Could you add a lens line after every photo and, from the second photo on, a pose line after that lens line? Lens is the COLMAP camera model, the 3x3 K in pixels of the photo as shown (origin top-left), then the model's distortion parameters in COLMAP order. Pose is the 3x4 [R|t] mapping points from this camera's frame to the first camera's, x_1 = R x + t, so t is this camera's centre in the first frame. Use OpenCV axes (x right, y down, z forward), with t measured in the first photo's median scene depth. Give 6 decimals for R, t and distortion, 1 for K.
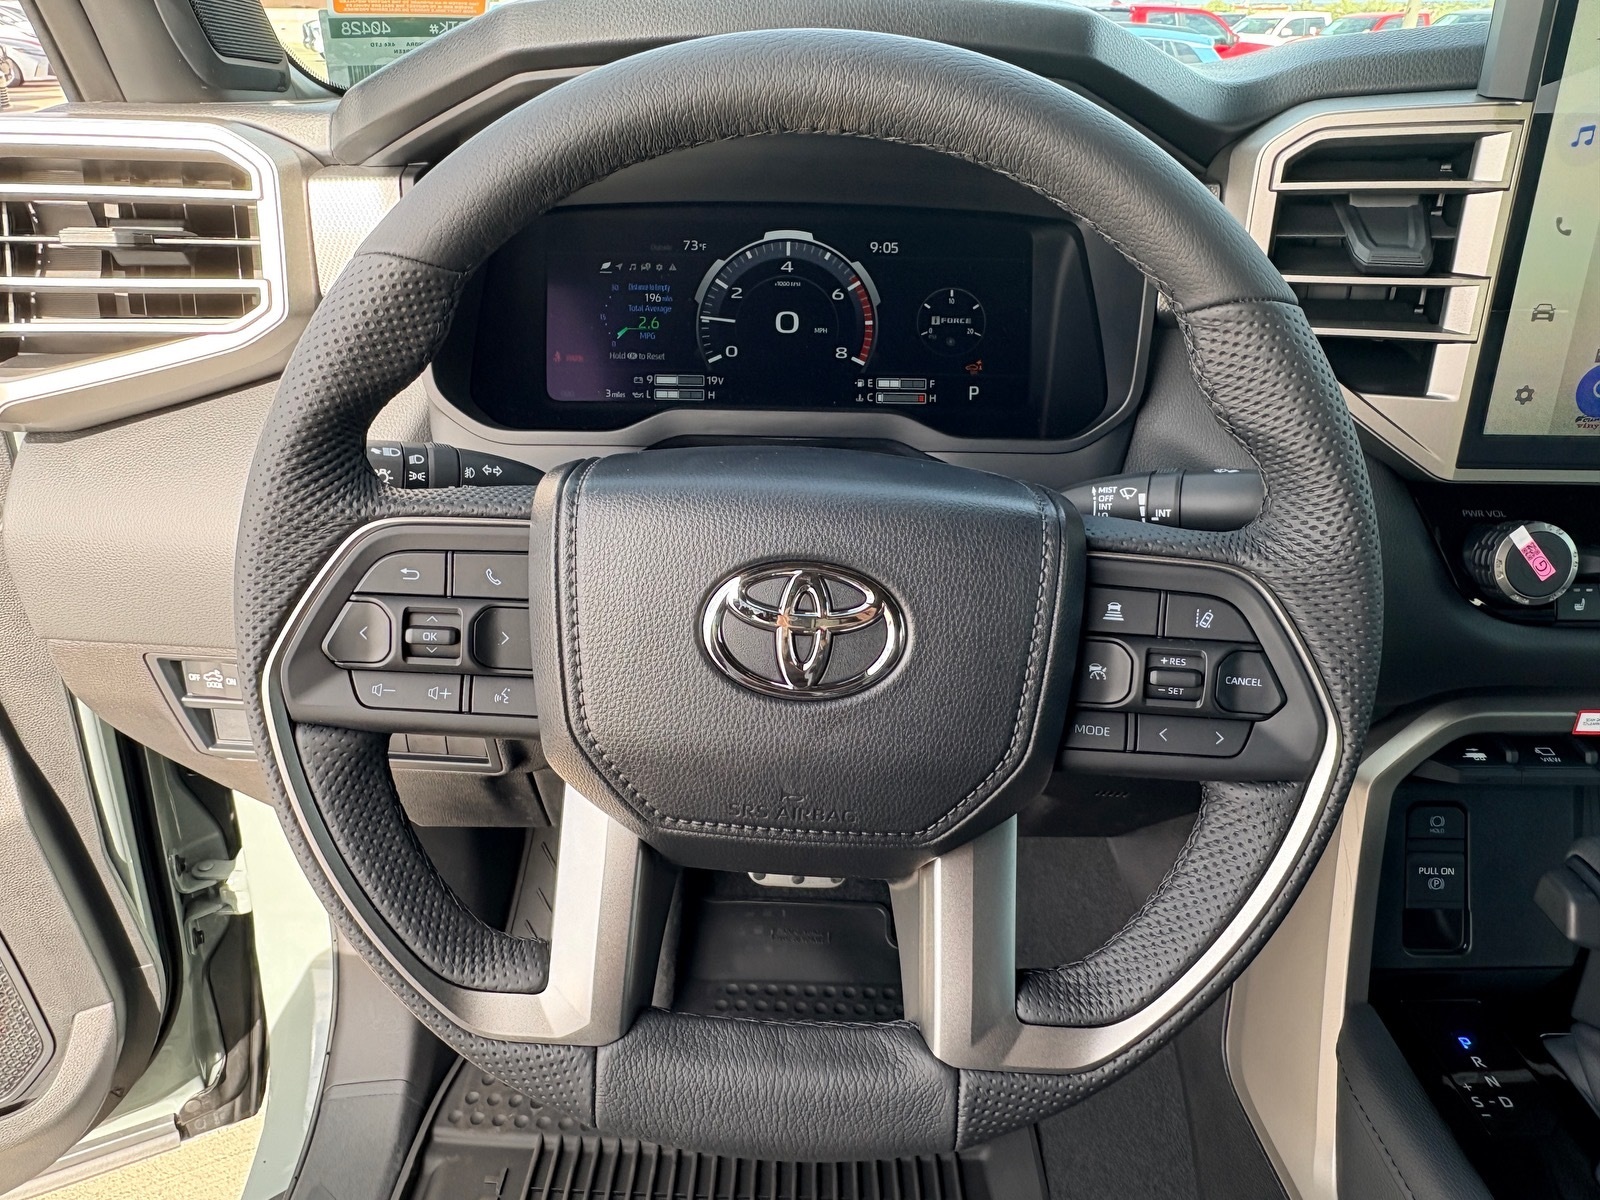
lens RADIAL K [[1079.8, 0, 755.2], [0, 1079.8, 586.0], [0, 0, 1]] dist [-0.005772, 0.011526]
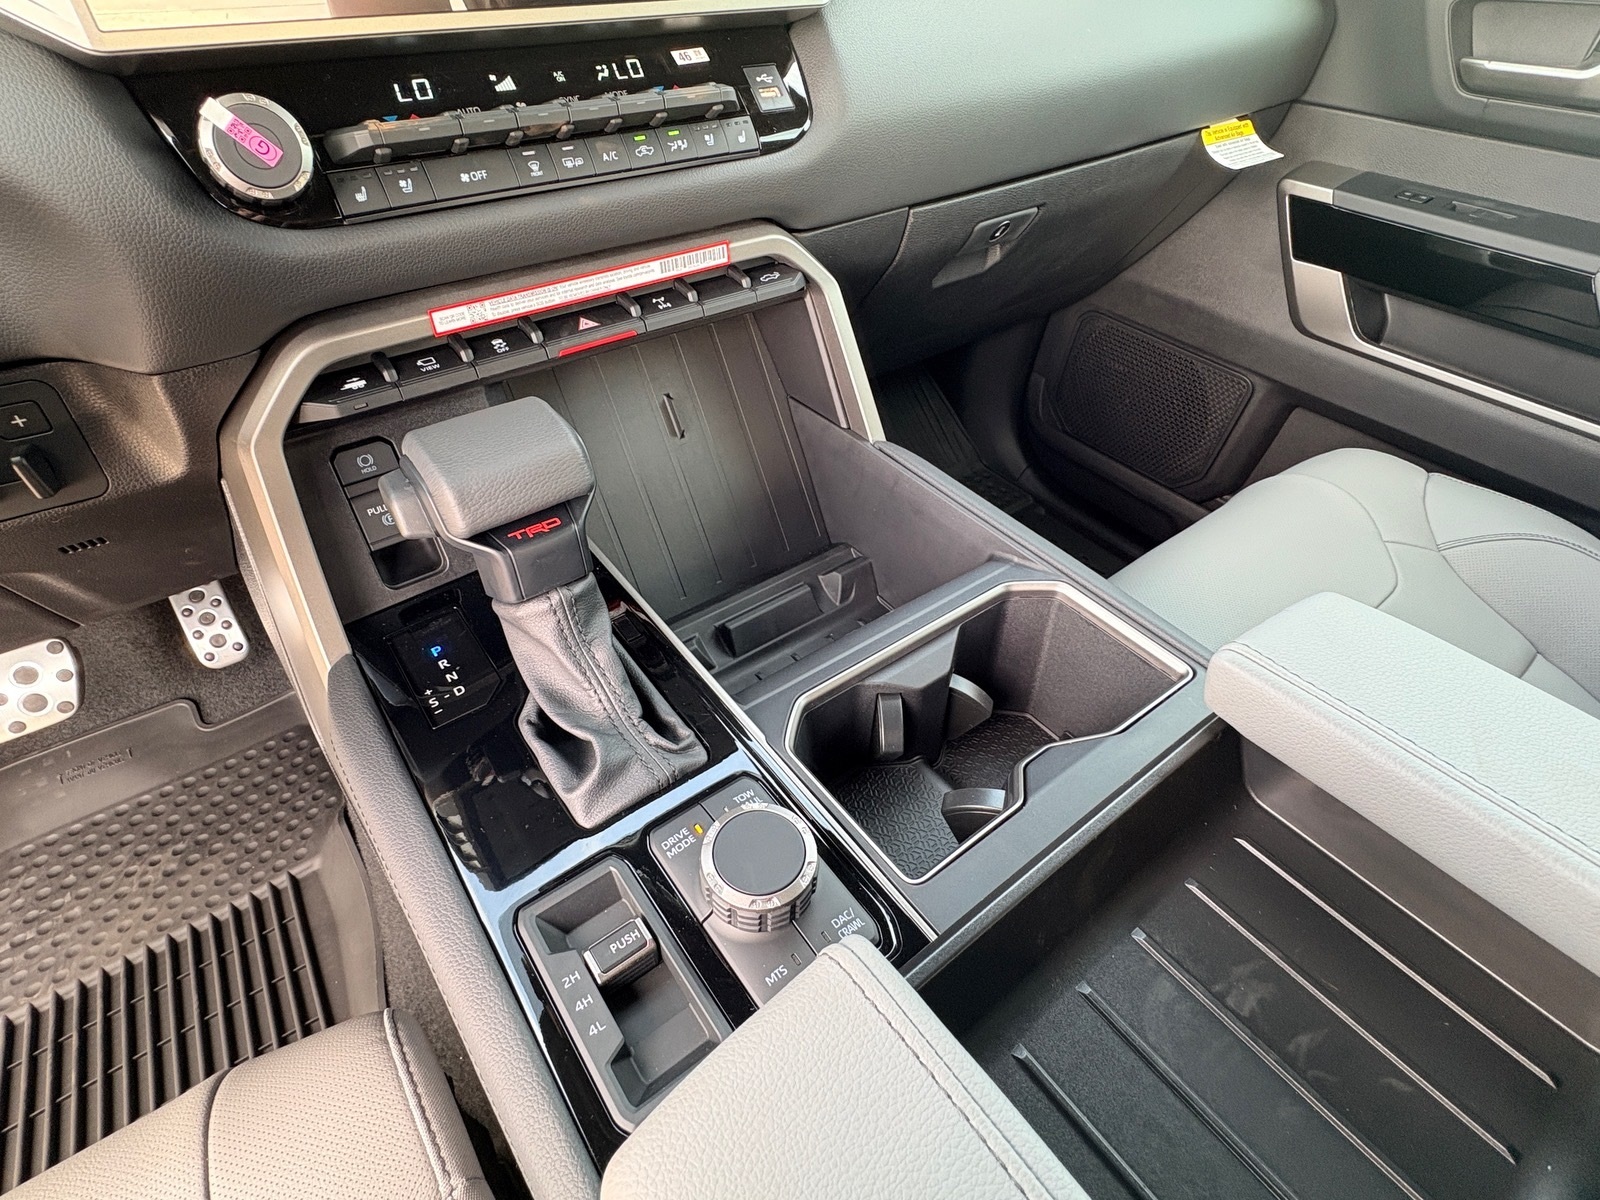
lens RADIAL K [[802.9, 0, 787.9], [0, 802.9, 597.3], [0, 0, 1]] dist [-0.002857, 0.000778]
pose [[0.792147, -0.405119, 0.456489, 0.471988], [0.251795, 0.898243, 0.360221, 0.138750], [-0.555970, -0.170406, 0.813547, 0.127990]]
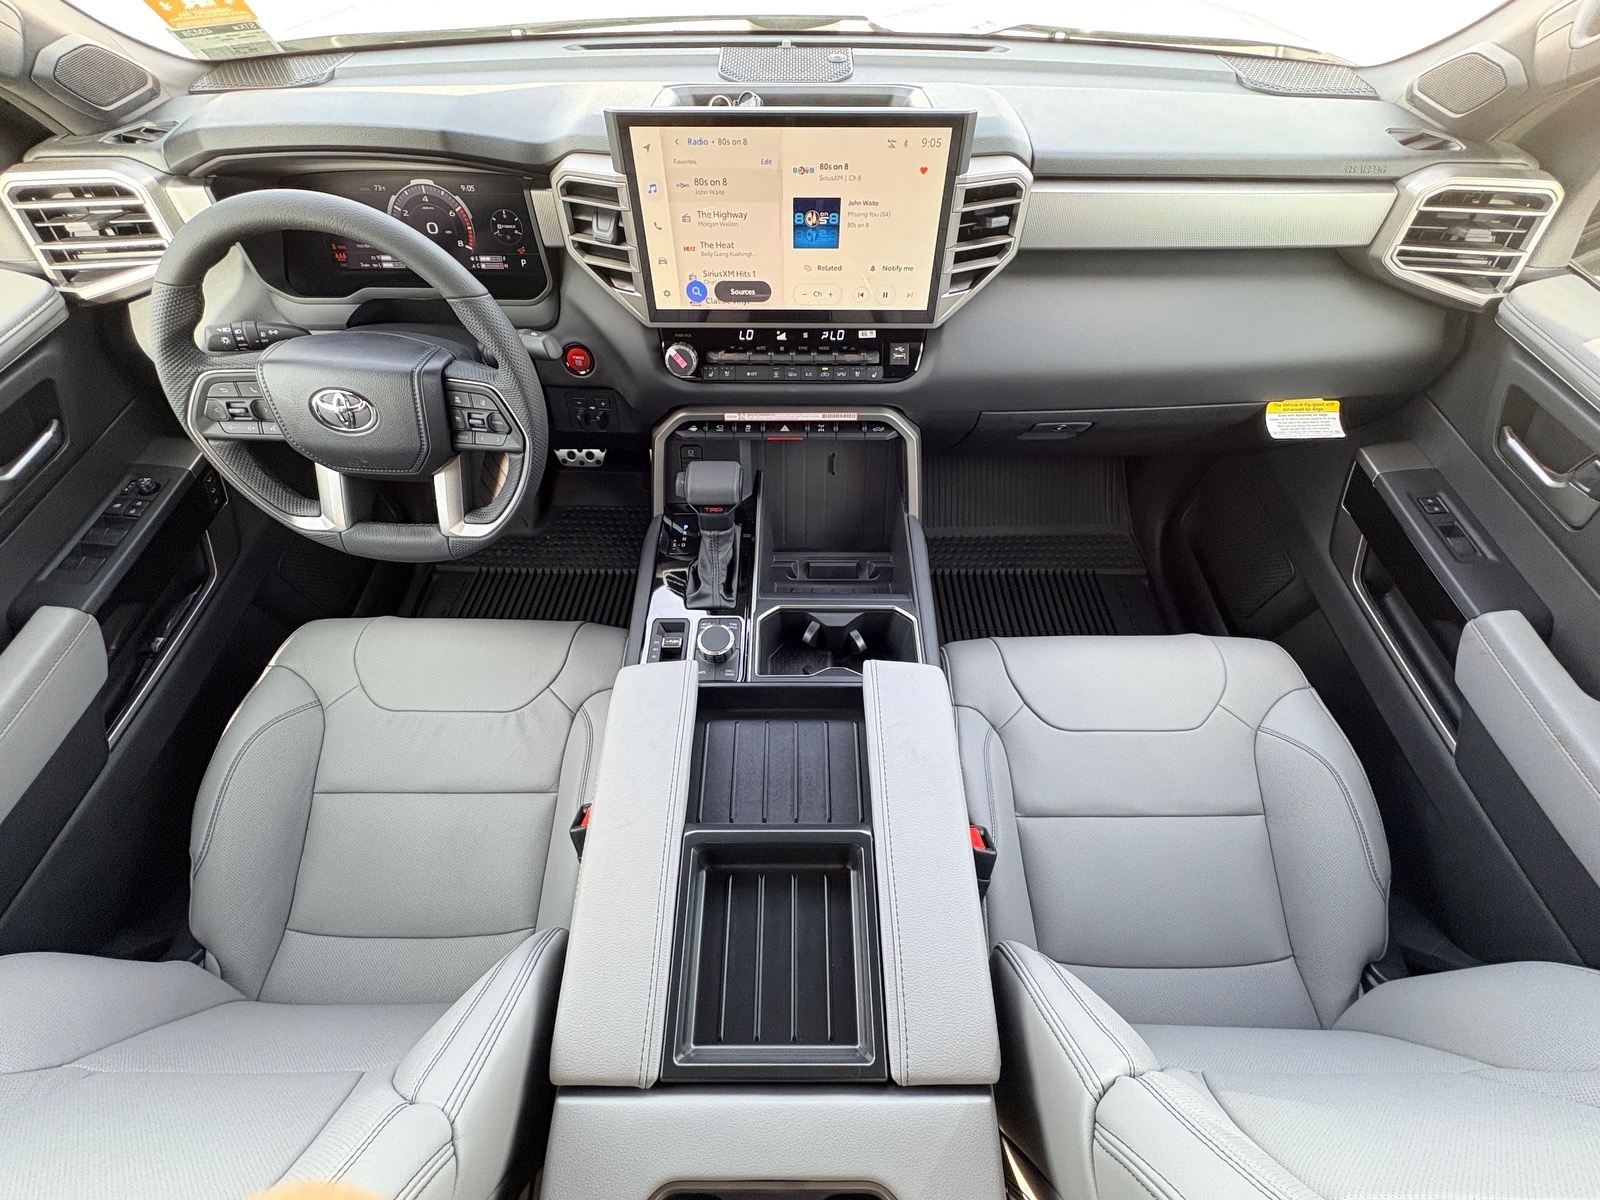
lens RADIAL K [[673.8, 0, 798.8], [0, 673.8, 598.1], [0, 0, 1]] dist [-0.000244, -0.000295]
pose [[0.999918, -0.012824, -0.000068, 0.771012], [0.011309, 0.879221, 0.476280, -0.227058], [-0.006048, -0.476241, 0.879294, -0.578103]]
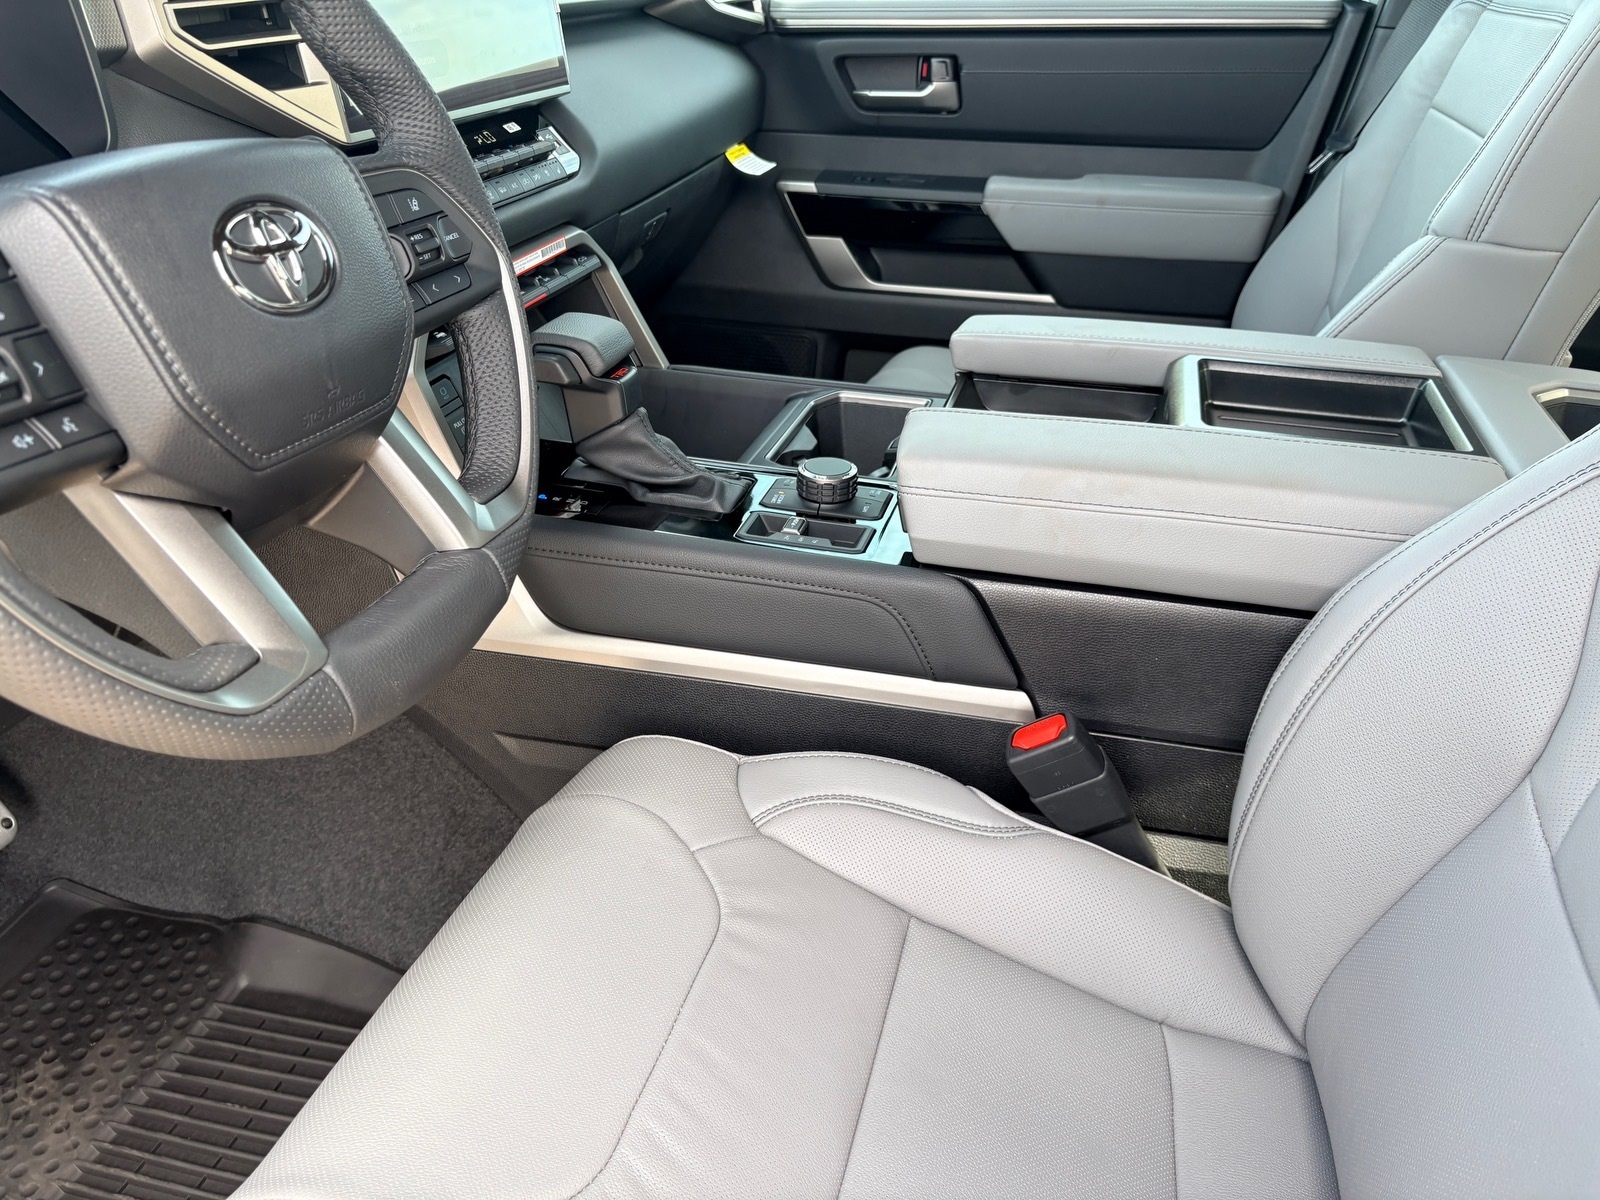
lens RADIAL K [[1225.6, 0, 797.6], [0, 1225.6, 596.6], [0, 0, 1]] dist [0.029765, -0.045915]
pose [[0.248788, -0.462883, 0.850790, -0.653449], [0.410901, 0.845885, 0.340059, 0.073896], [-0.877078, 0.264988, 0.400645, 0.004834]]
